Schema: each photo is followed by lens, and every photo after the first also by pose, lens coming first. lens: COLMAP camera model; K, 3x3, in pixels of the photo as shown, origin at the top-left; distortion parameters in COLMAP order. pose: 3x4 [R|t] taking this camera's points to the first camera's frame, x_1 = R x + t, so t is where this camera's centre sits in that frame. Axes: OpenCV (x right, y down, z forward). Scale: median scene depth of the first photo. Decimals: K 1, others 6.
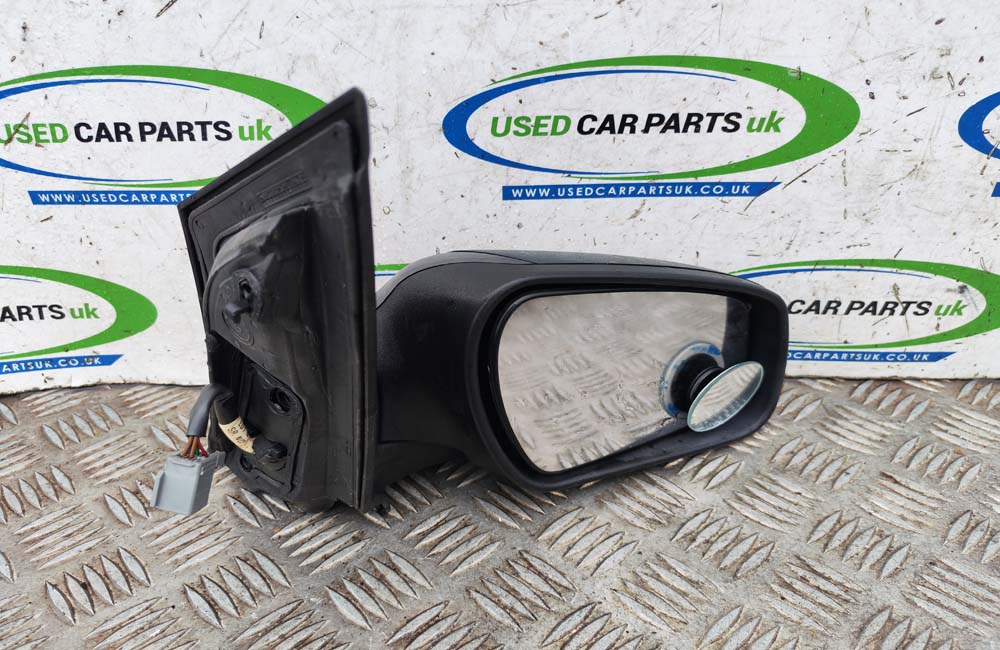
lens RADIAL K [[644.5, 0, 478.6], [0, 644.5, 358.5], [0, 0, 1]] dist [0.030902, -0.045221]
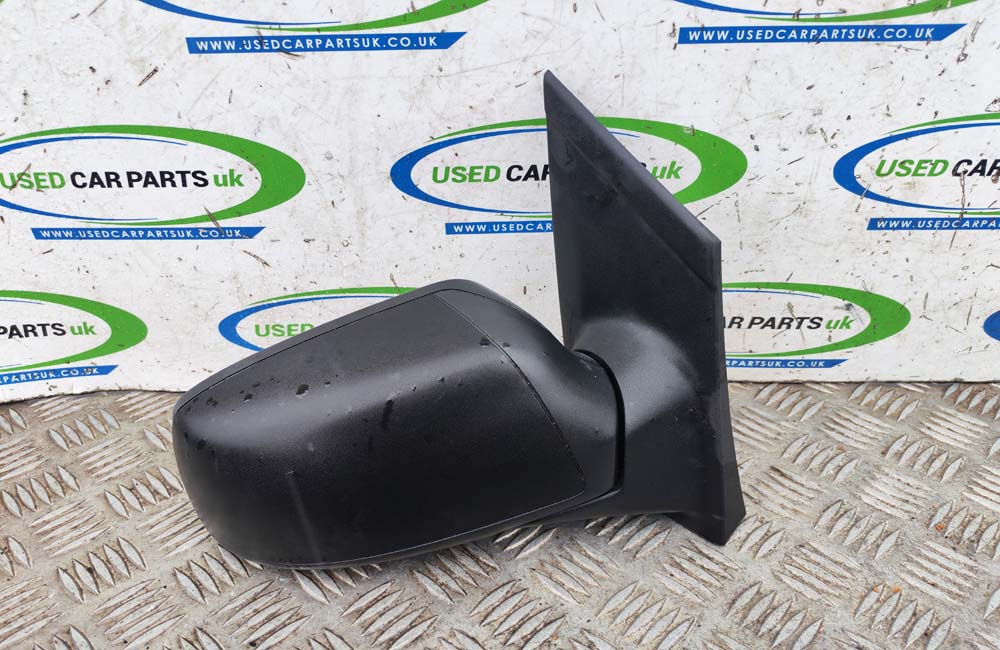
lens RADIAL K [[644.5, 0, 483.9], [0, 644.5, 349.8], [0, 0, 1]] dist [0.030902, -0.045221]
pose [[0.999936, -0.006522, 0.009209, 0.099199], [0.006226, 0.999474, 0.031830, -0.080330], [-0.009412, -0.031770, 0.999451, -0.169764]]
